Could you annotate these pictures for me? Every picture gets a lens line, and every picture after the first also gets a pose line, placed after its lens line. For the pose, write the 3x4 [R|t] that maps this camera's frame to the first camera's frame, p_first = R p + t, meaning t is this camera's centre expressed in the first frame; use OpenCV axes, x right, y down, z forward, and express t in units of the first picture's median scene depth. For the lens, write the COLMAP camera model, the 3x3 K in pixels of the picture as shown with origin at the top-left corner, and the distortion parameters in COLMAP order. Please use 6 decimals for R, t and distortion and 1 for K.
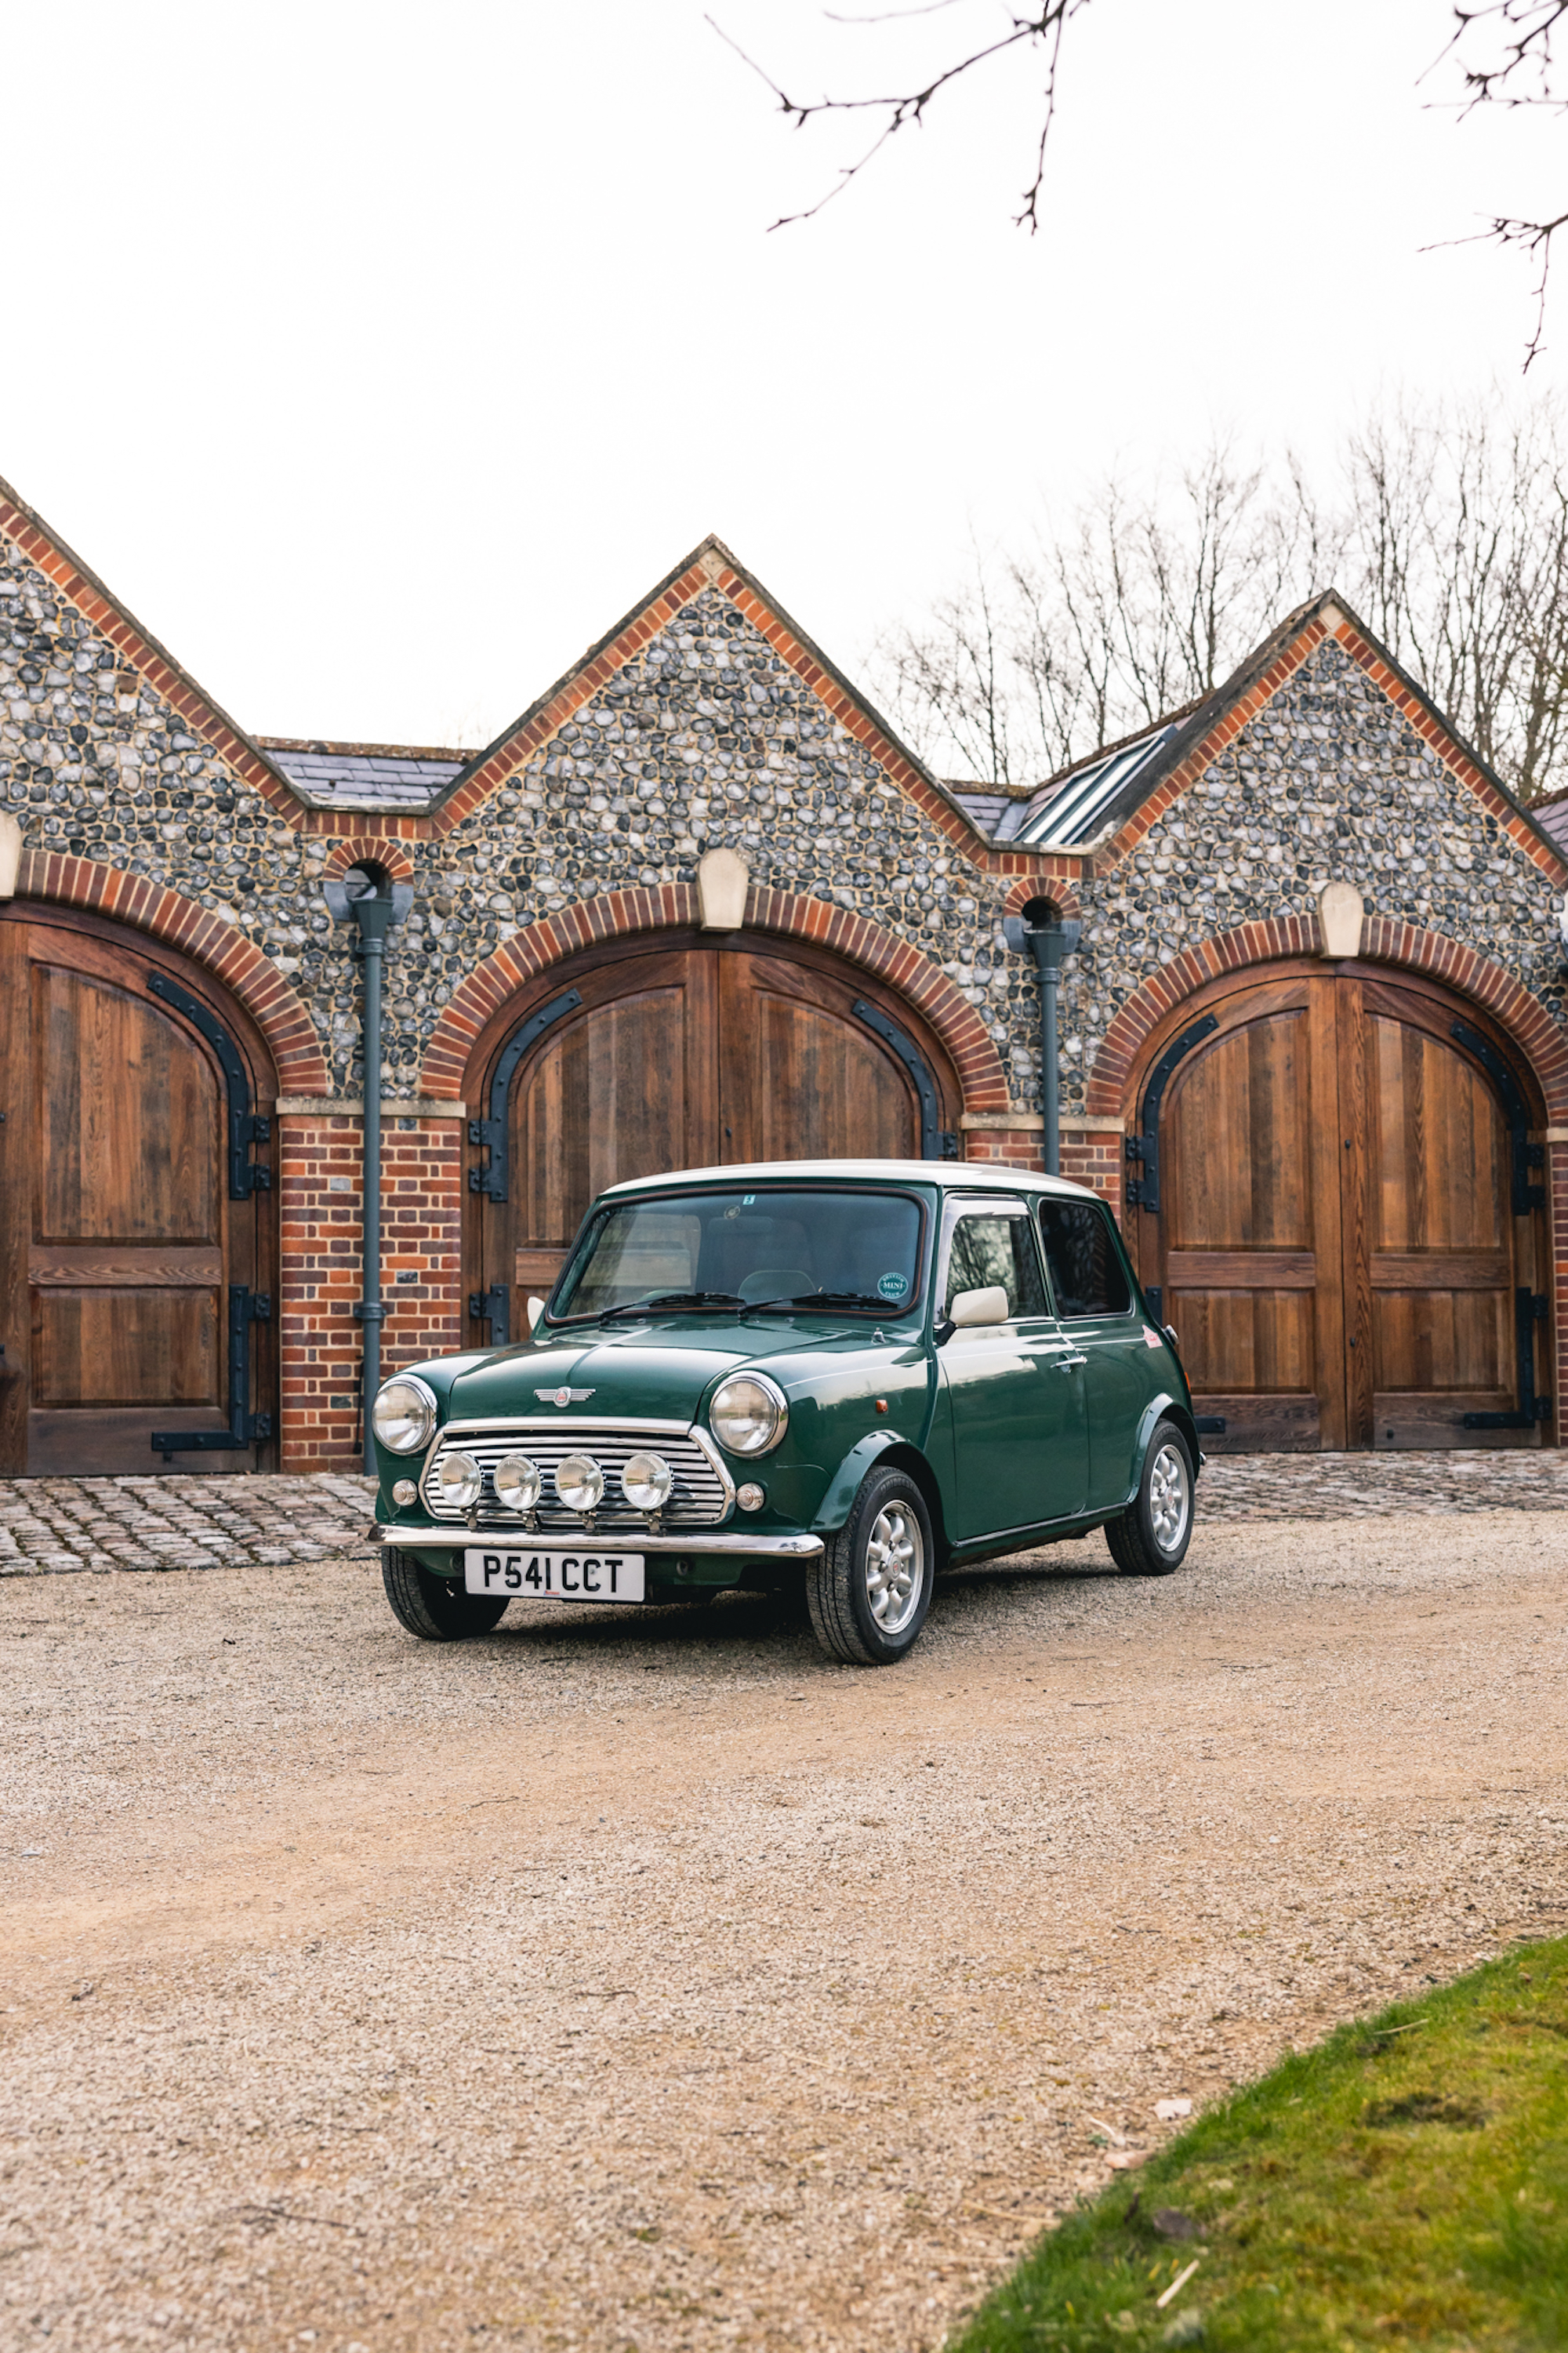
lens RADIAL K [[2797.0, 0, 823.2], [0, 2797.0, 1236.3], [0, 0, 1]] dist [0.000114, 0.000000]
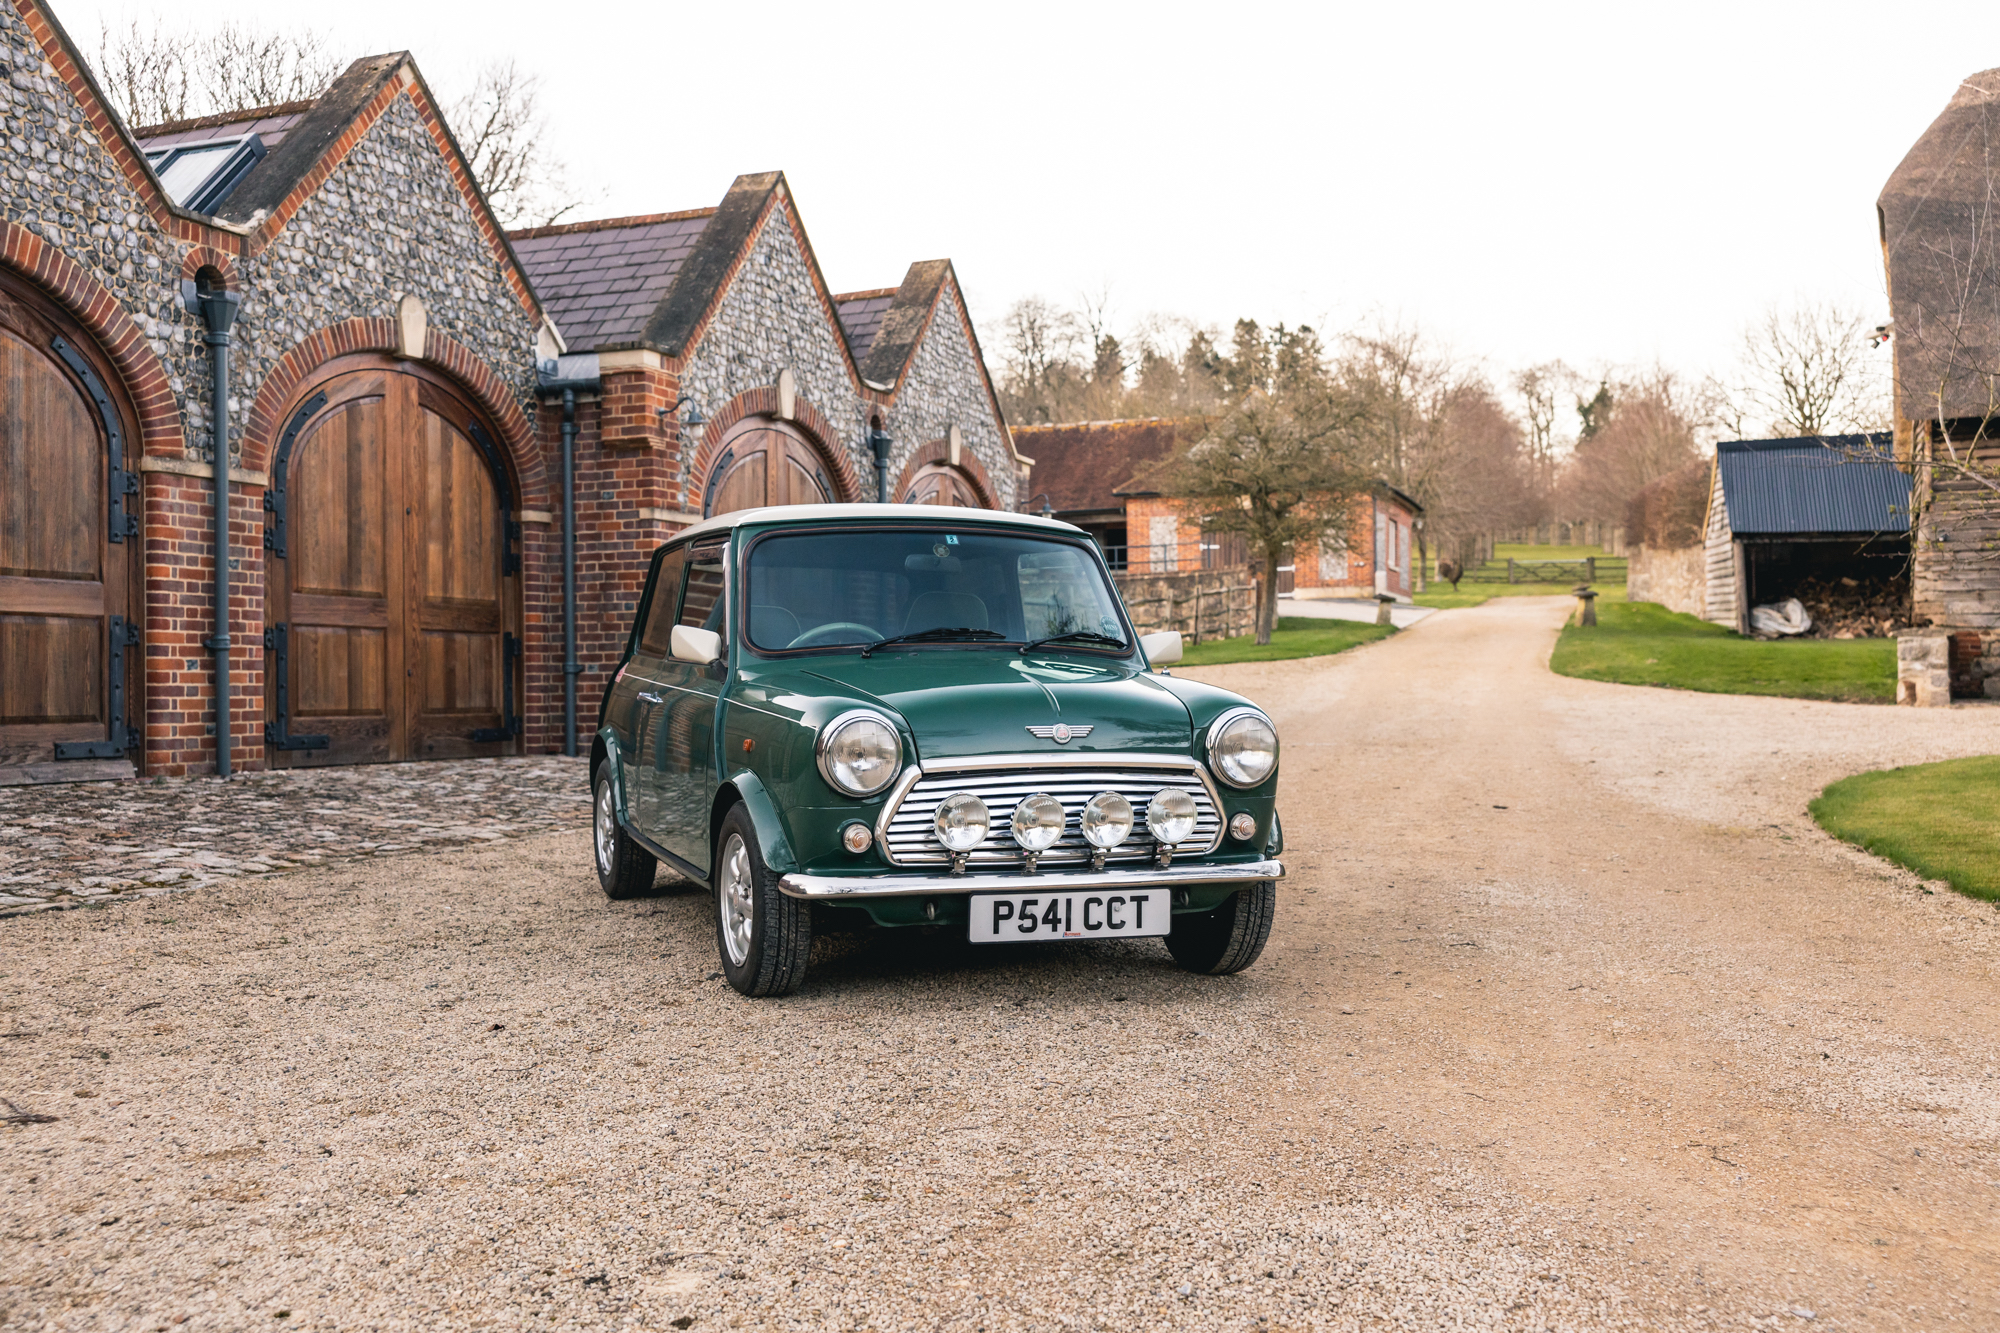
lens RADIAL K [[1903.3, 0, 993.6], [0, 1903.3, 655.4], [0, 0, 1]] dist [0.026660, 0.000000]
pose [[0.665056, 0.019436, 0.746540, -0.303999], [-0.041279, 0.999090, 0.010761, 0.012139], [-0.745652, -0.037973, 0.665253, 0.289081]]
